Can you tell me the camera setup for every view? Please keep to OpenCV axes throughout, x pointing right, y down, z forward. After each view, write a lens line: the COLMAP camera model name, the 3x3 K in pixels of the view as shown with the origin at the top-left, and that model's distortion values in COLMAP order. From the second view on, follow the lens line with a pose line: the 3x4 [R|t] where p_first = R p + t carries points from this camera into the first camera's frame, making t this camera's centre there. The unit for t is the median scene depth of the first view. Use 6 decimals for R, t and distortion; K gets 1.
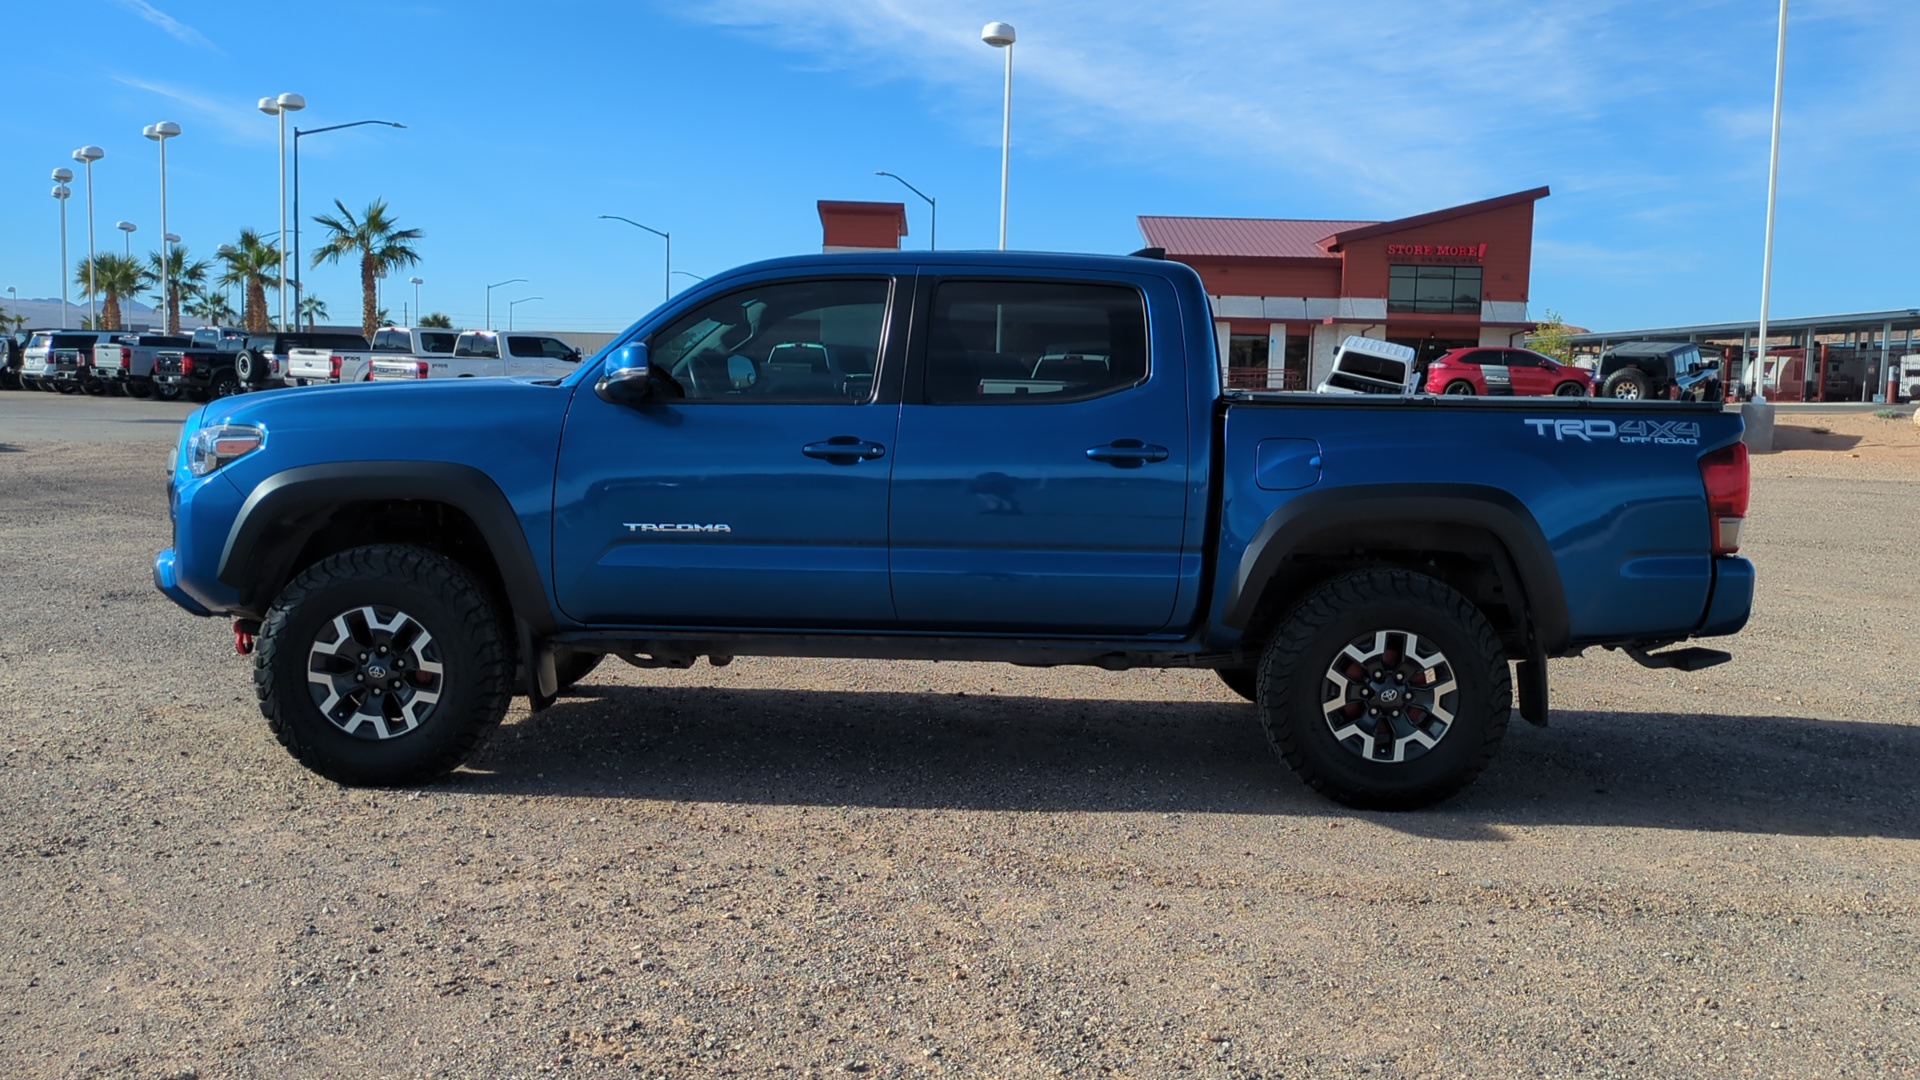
lens RADIAL K [[1608.8, 0, 960.0], [0, 1608.8, 540.0], [0, 0, 1]] dist [0.063597, -0.014431]
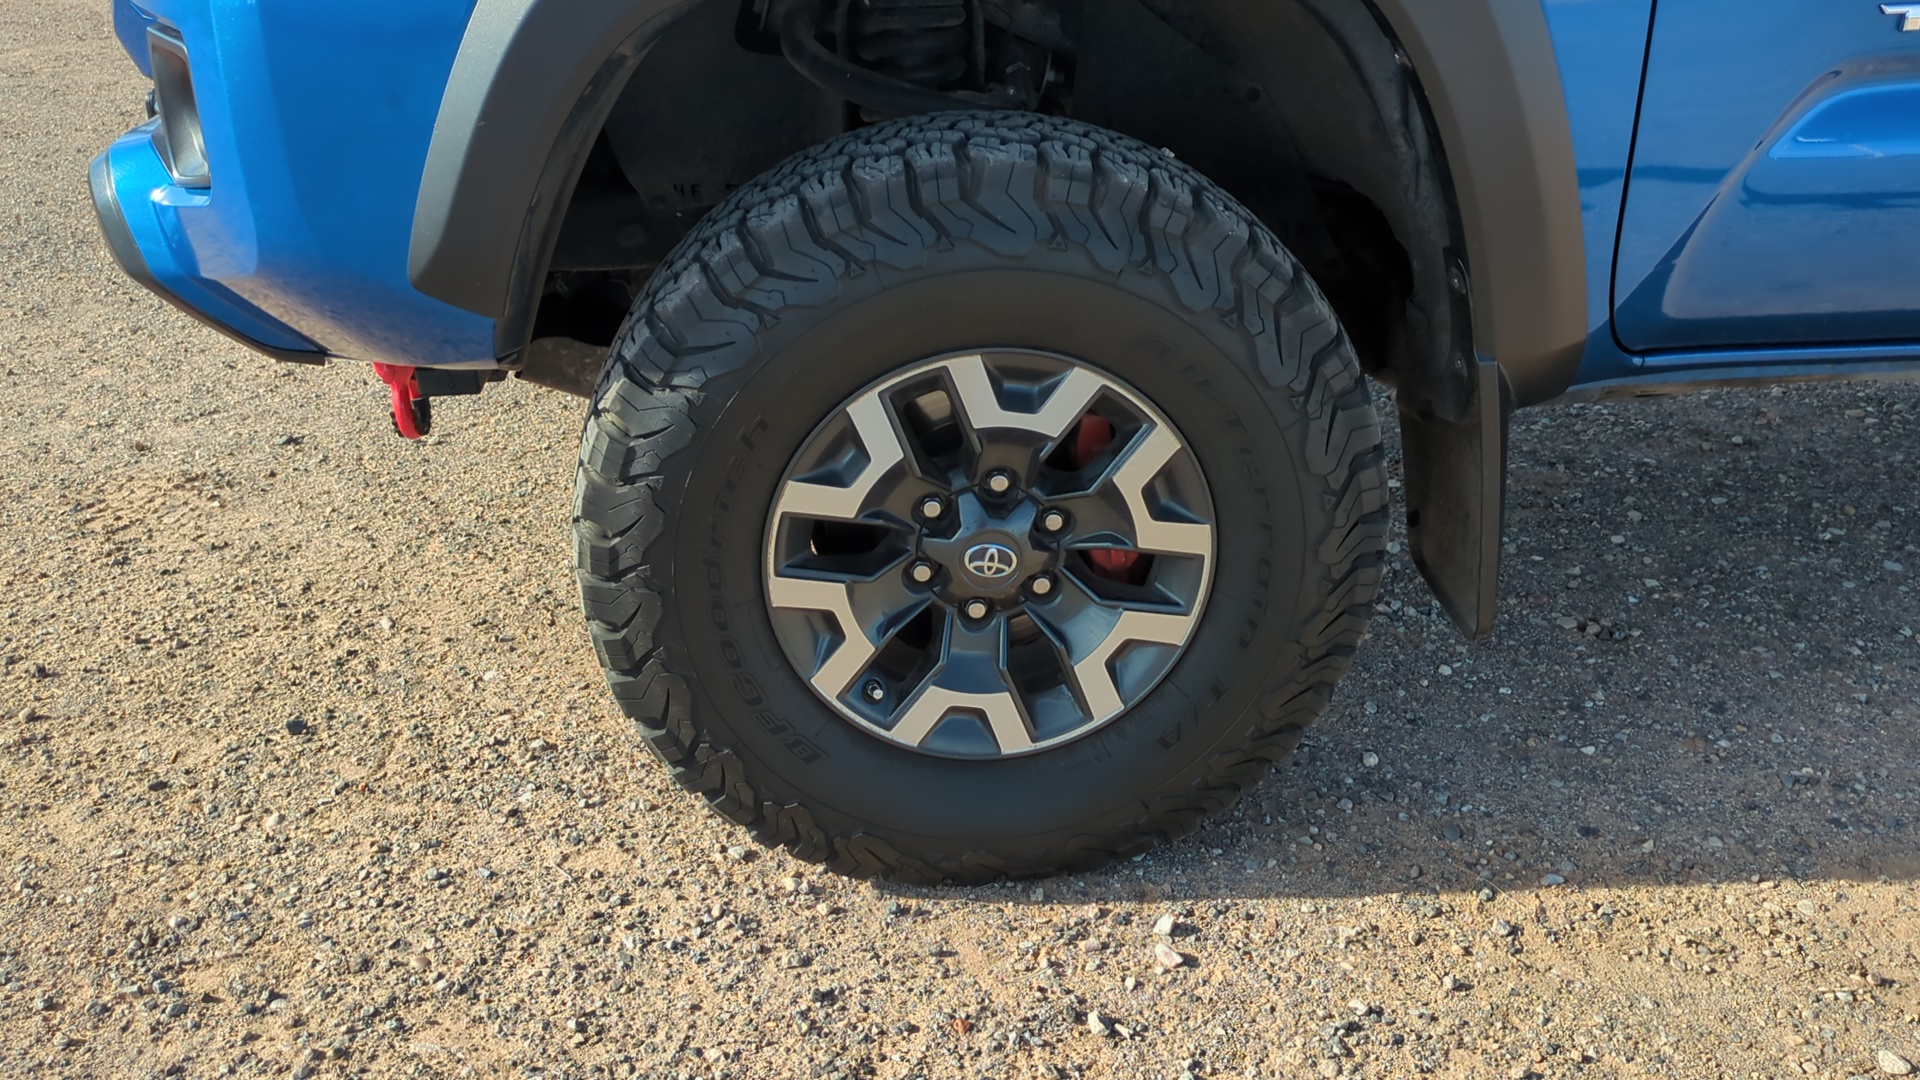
lens RADIAL K [[1608.8, 0, 960.0], [0, 1608.8, 540.0], [0, 0, 1]] dist [0.063597, -0.014431]
pose [[0.994545, -0.071505, 0.075942, -0.388302], [0.041367, 0.938737, 0.342144, -0.024943], [-0.095755, -0.337136, 0.936574, 0.722994]]
